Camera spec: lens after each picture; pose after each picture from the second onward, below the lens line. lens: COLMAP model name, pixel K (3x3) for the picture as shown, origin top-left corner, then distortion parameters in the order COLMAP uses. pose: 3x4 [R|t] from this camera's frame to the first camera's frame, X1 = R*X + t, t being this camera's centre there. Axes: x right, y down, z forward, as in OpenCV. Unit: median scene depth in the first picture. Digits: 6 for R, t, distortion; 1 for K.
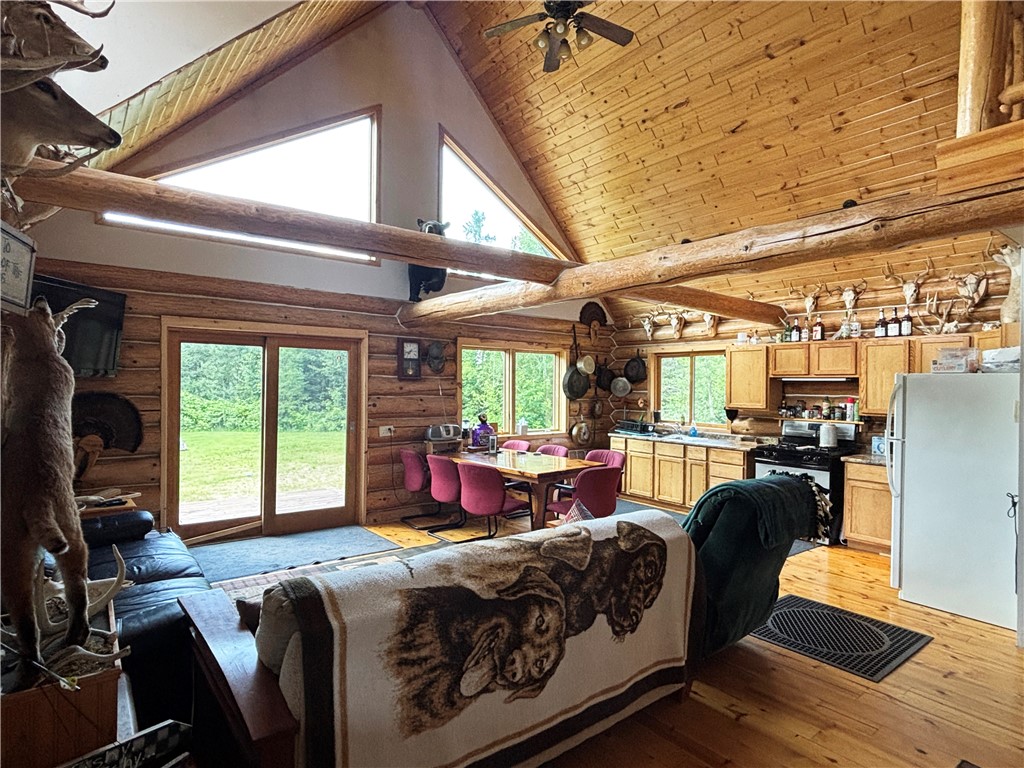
lens RADIAL K [[554.3, 0, 509.0], [0, 554.3, 387.2], [0, 0, 1]] dist [0.007053, -0.009520]
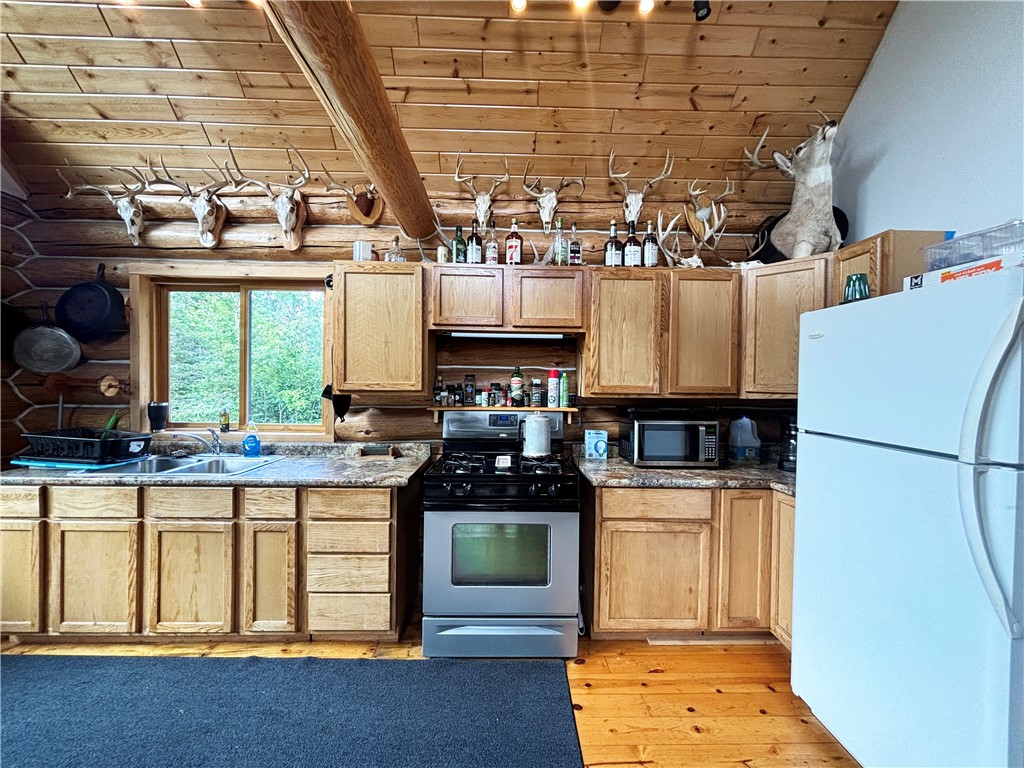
lens RADIAL K [[408.3, 0, 510.3], [0, 408.3, 383.8], [0, 0, 1]] dist [-0.001293, 0.001278]
pose [[0.587515, -0.010734, 0.809142, 0.222844], [-0.001086, 0.999901, 0.014053, 0.028453], [-0.809213, -0.009135, 0.587445, 0.762029]]
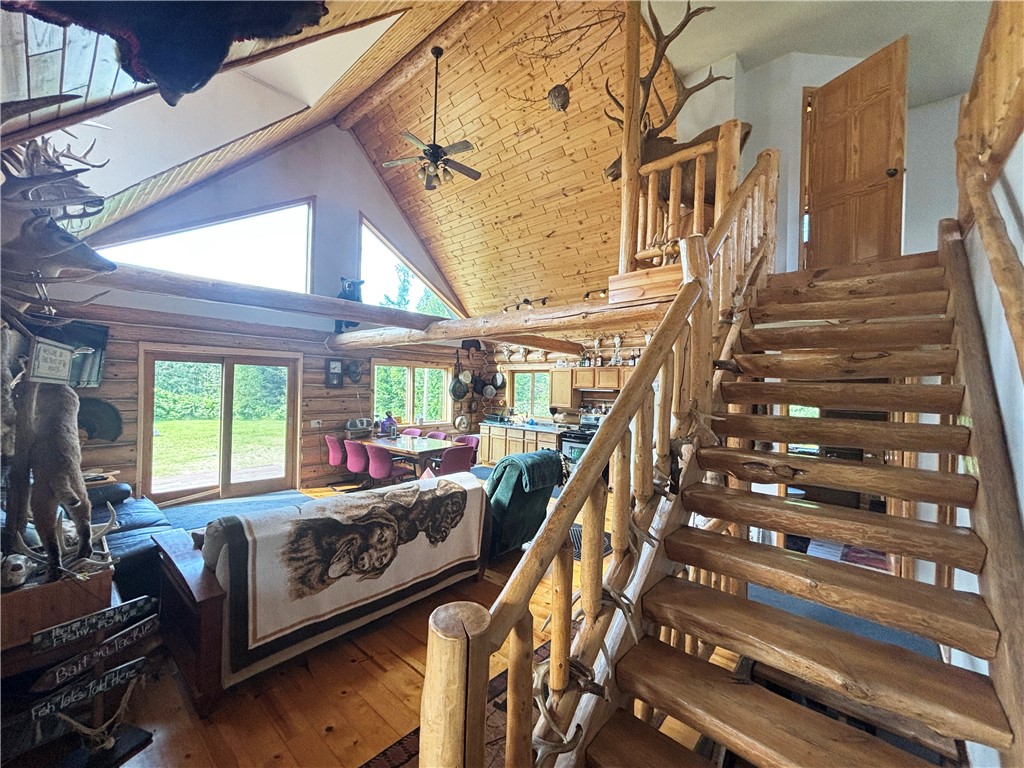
lens RADIAL K [[408.3, 0, 509.3], [0, 408.3, 386.2], [0, 0, 1]] dist [-0.001293, 0.001278]
pose [[0.983381, 0.011104, 0.181211, 0.078397], [-0.011625, 0.999931, 0.001813, -0.025352], [-0.181179, -0.003890, 0.983442, -0.133878]]
